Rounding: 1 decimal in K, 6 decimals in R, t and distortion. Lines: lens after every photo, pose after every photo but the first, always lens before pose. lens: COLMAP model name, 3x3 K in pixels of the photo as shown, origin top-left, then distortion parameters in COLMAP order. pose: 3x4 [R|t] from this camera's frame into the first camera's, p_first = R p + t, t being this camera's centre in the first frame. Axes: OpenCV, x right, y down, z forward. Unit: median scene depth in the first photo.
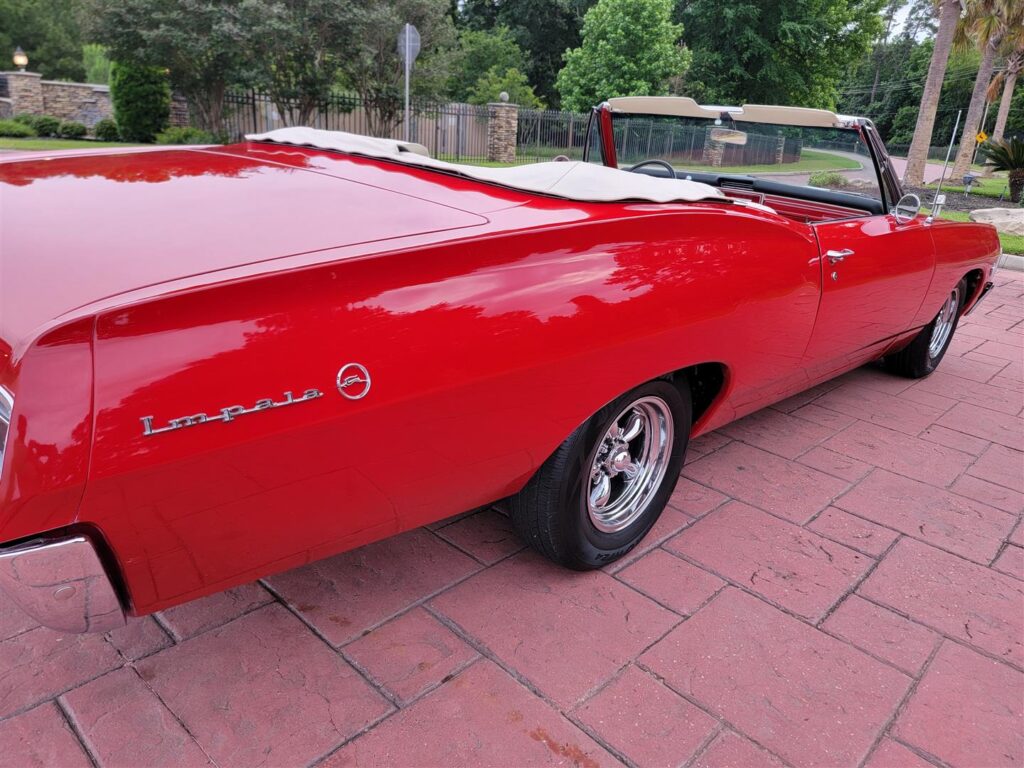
lens RADIAL K [[716.1, 0, 517.4], [0, 716.1, 378.1], [0, 0, 1]] dist [0.087584, -0.070966]
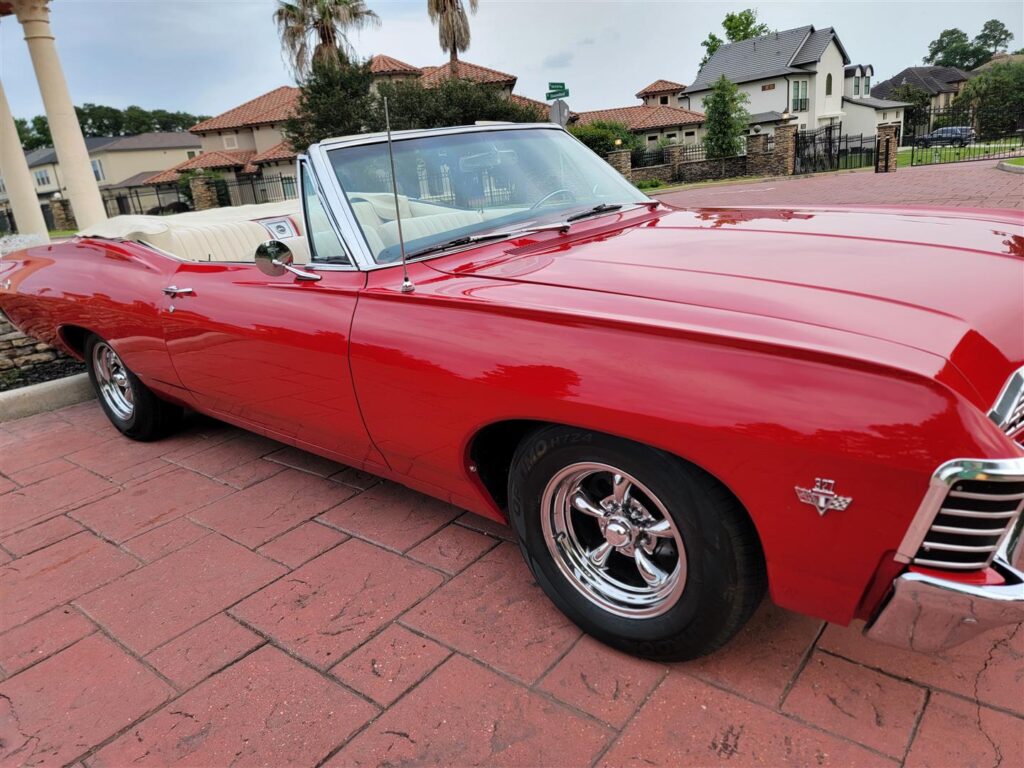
lens RADIAL K [[714.2, 0, 506.6], [0, 714.2, 383.4], [0, 0, 1]] dist [0.084239, -0.066982]
pose [[0.059539, 0.220505, -0.973567, 1.305473], [-0.233701, 0.951271, 0.201164, -0.289365], [0.970484, 0.215547, 0.108170, 1.105464]]
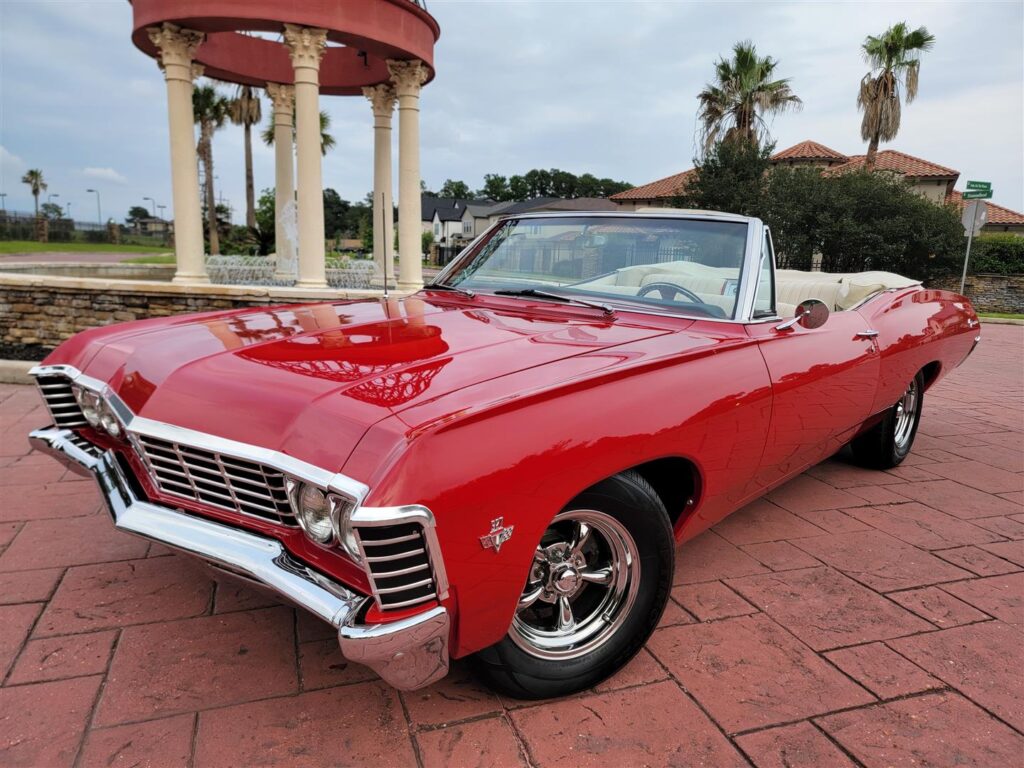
lens RADIAL K [[716.5, 0, 519.0], [0, 716.5, 390.3], [0, 0, 1]] dist [0.082359, -0.068142]
pose [[-0.453960, 0.084516, -0.887005, 1.072814], [-0.365224, 0.890371, 0.271754, -0.546695], [0.812731, 0.447321, -0.373326, 1.820355]]
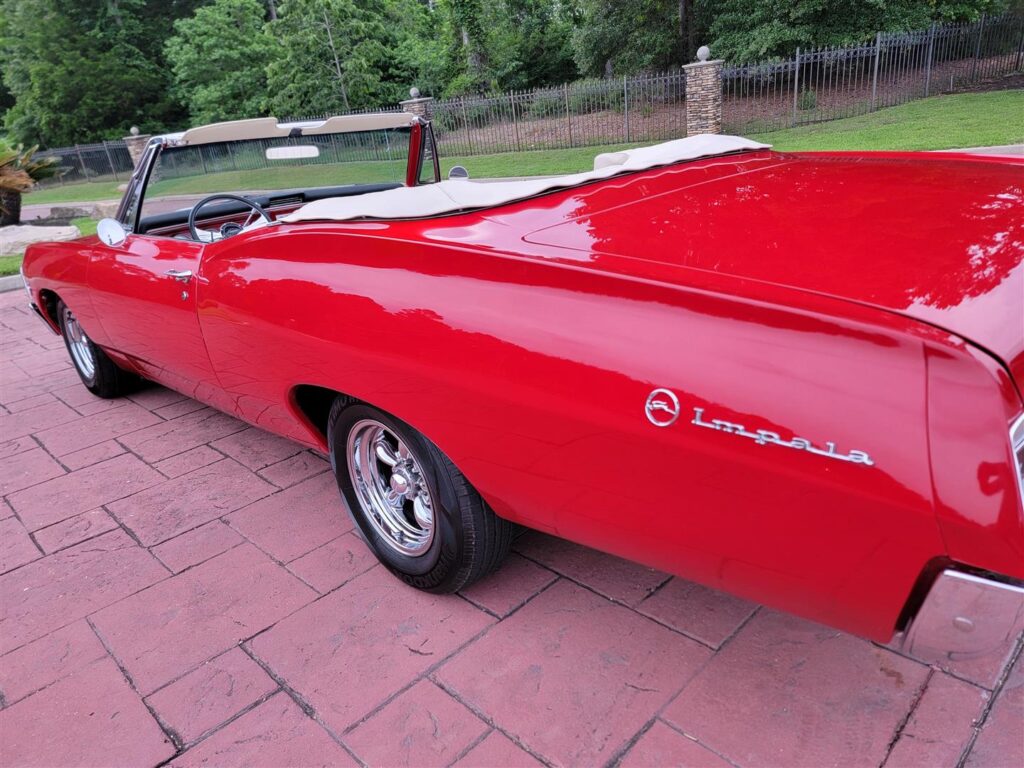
lens RADIAL K [[716.1, 0, 517.4], [0, 716.1, 378.1], [0, 0, 1]] dist [0.087584, -0.070966]
pose [[0.039302, -0.413248, 0.909770, -1.225399], [0.428683, 0.829402, 0.358223, -0.503326], [-0.902600, 0.375924, 0.209750, 1.050707]]
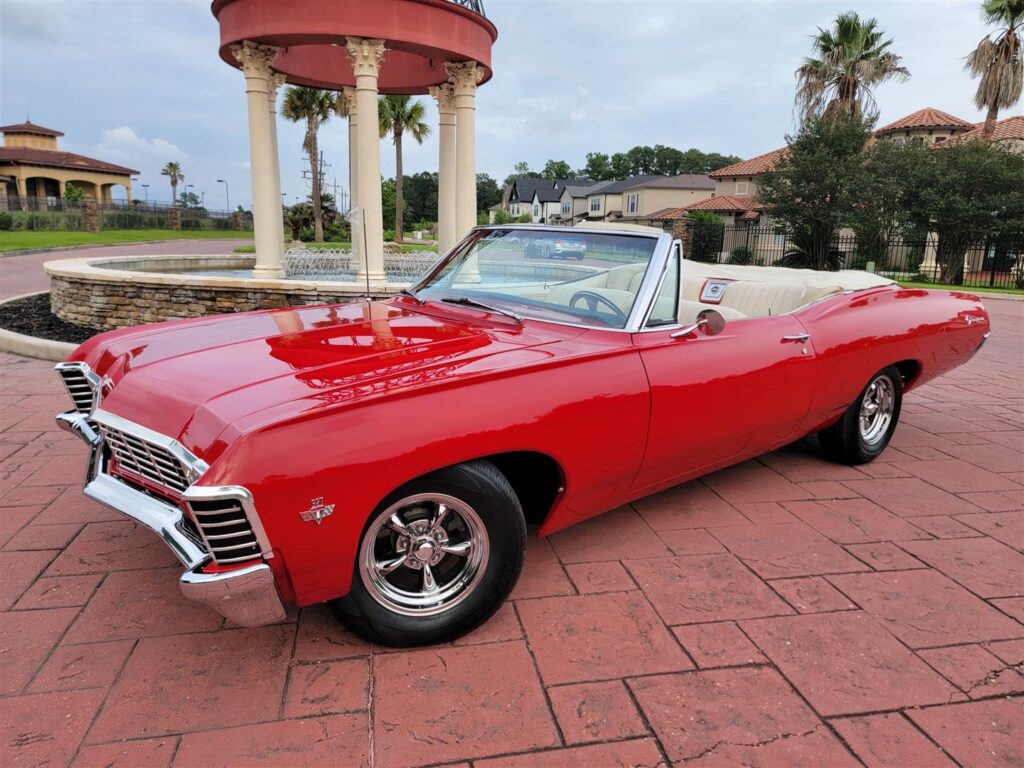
lens RADIAL K [[716.1, 0, 517.4], [0, 716.1, 378.1], [0, 0, 1]] dist [0.087584, -0.070966]
pose [[-0.579455, 0.086855, -0.810363, 1.045683], [-0.334372, 0.881435, 0.333567, -0.745847], [0.743255, 0.464250, -0.481710, 2.135631]]
